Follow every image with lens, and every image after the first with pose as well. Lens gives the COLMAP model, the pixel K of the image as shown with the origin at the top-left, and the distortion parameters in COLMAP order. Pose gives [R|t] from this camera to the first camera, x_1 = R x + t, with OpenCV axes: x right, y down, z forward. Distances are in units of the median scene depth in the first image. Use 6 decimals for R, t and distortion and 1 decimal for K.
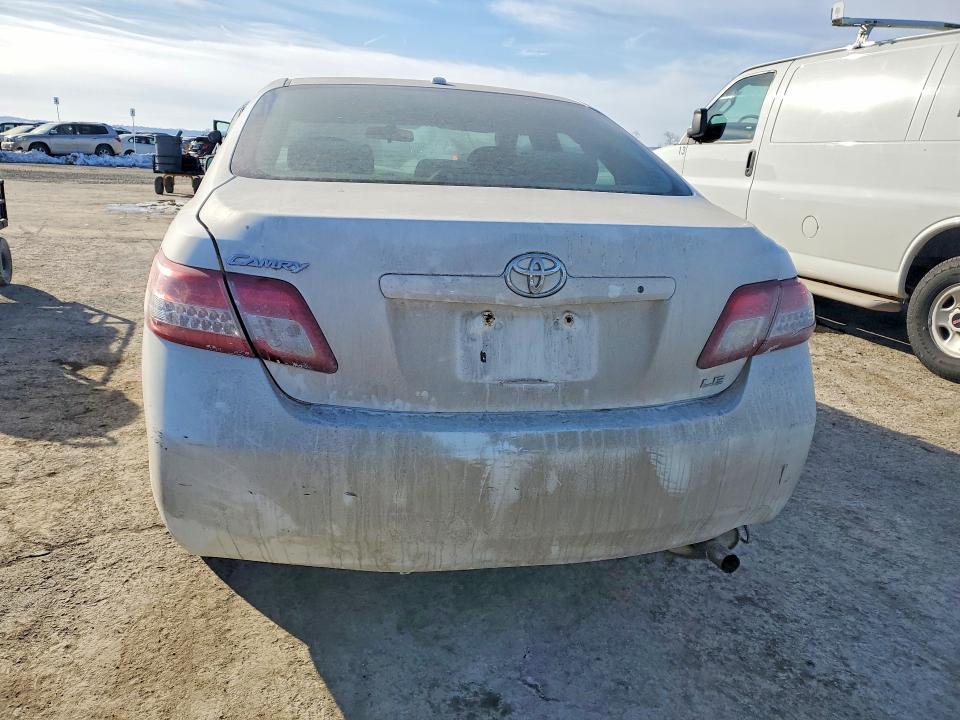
lens RADIAL K [[818.1, 0, 477.6], [0, 818.1, 379.0], [0, 0, 1]] dist [0.024950, 0.004101]
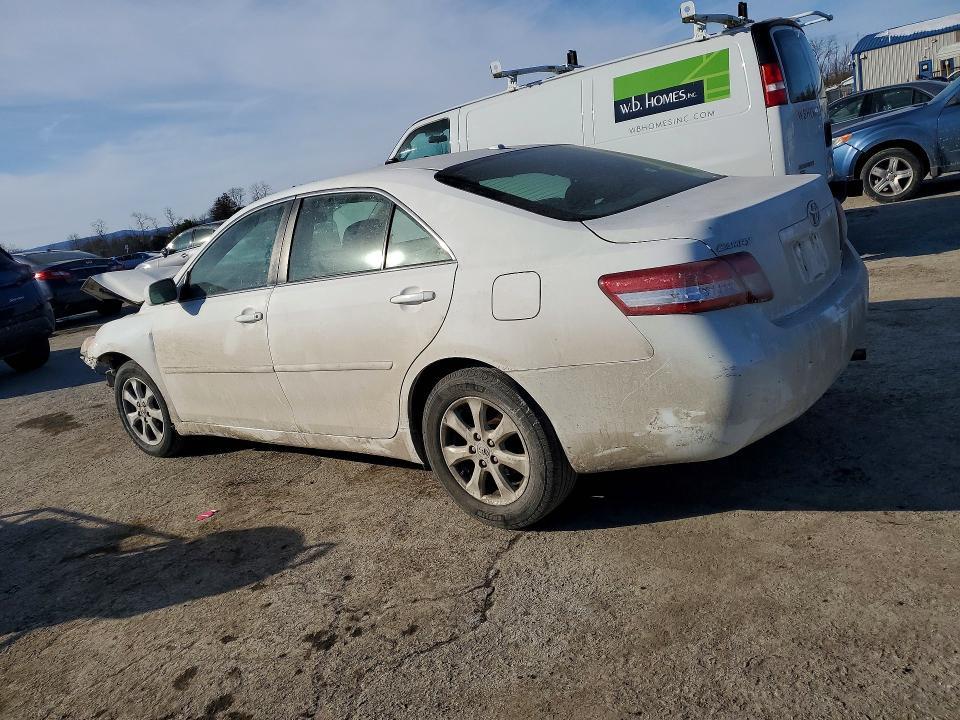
lens RADIAL K [[818.1, 0, 477.6], [0, 818.1, 379.0], [0, 0, 1]] dist [0.024950, 0.004101]
pose [[0.730189, -0.345805, 0.589274, -0.945391], [0.386583, 0.920235, 0.060996, -0.109463], [-0.563363, 0.183265, 0.805628, 0.027597]]
